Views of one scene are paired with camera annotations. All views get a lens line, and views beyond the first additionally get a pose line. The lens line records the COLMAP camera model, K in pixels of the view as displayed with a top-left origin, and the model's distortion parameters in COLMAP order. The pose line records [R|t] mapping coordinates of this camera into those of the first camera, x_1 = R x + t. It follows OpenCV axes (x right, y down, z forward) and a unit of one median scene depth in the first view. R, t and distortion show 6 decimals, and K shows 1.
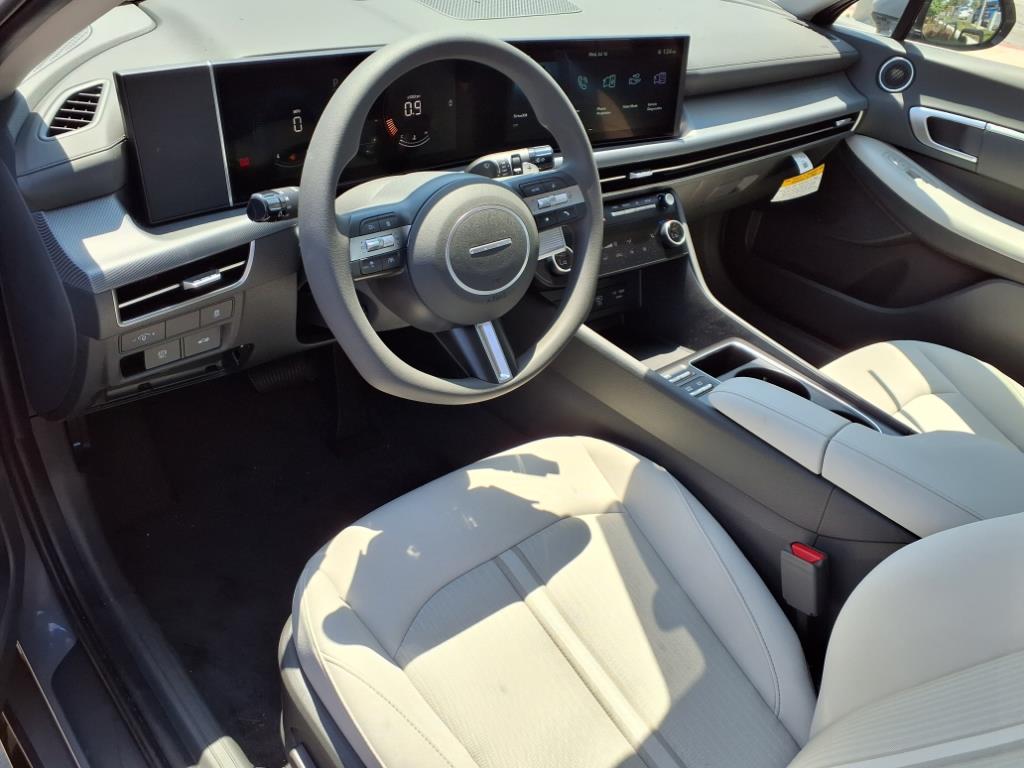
lens RADIAL K [[811.0, 0, 513.2], [0, 811.0, 416.8], [0, 0, 1]] dist [-0.003544, -0.007717]
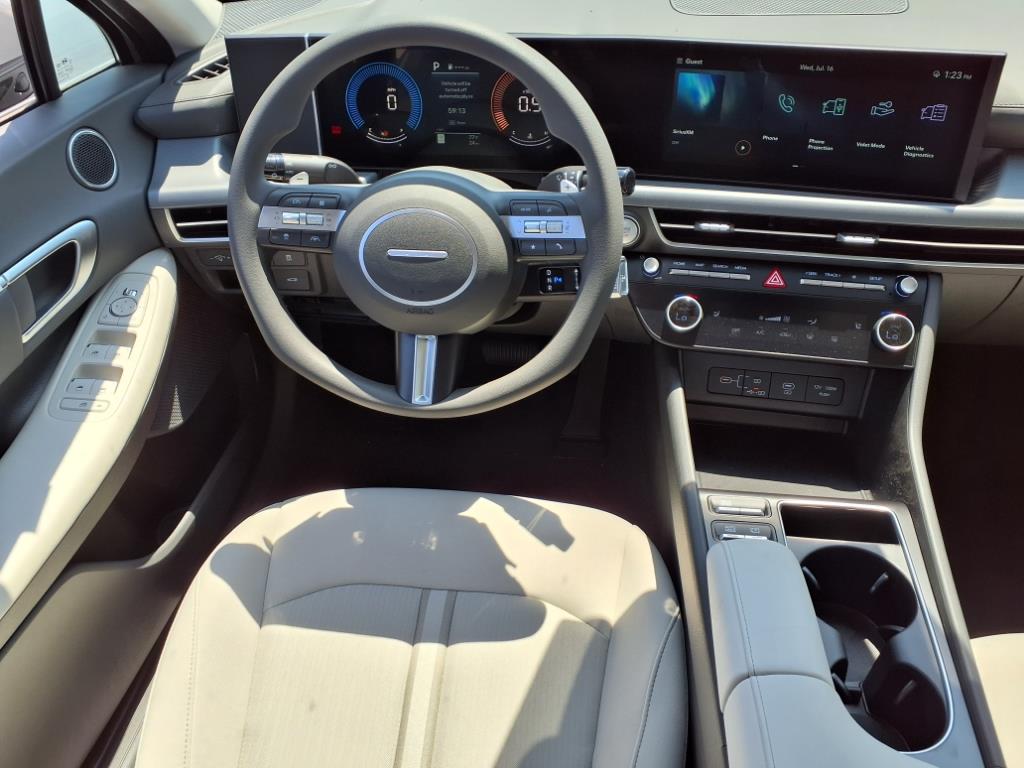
lens RADIAL K [[821.6, 0, 509.5], [0, 821.6, 403.5], [0, 0, 1]] dist [0.005879, -0.007740]
pose [[0.667484, 0.353207, -0.655523, 0.567775], [-0.366845, 0.922076, 0.123292, -0.167794], [0.647990, 0.158180, 0.745043, 0.332133]]
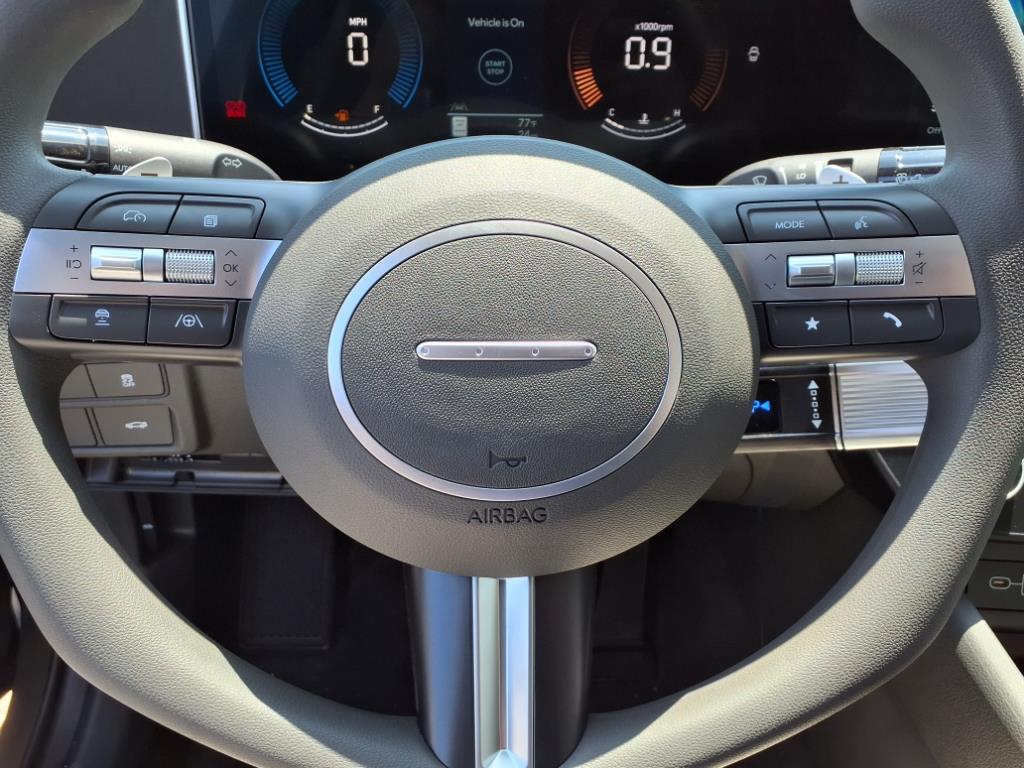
lens RADIAL K [[851.1, 0, 512.0], [0, 851.1, 384.0], [0, 0, 1]] dist [0.003684, 0.000002]
pose [[0.768105, 0.215040, -0.603136, 0.136066], [-0.327013, 0.941563, -0.080756, -0.140450], [0.550524, 0.259263, 0.793540, 0.608533]]
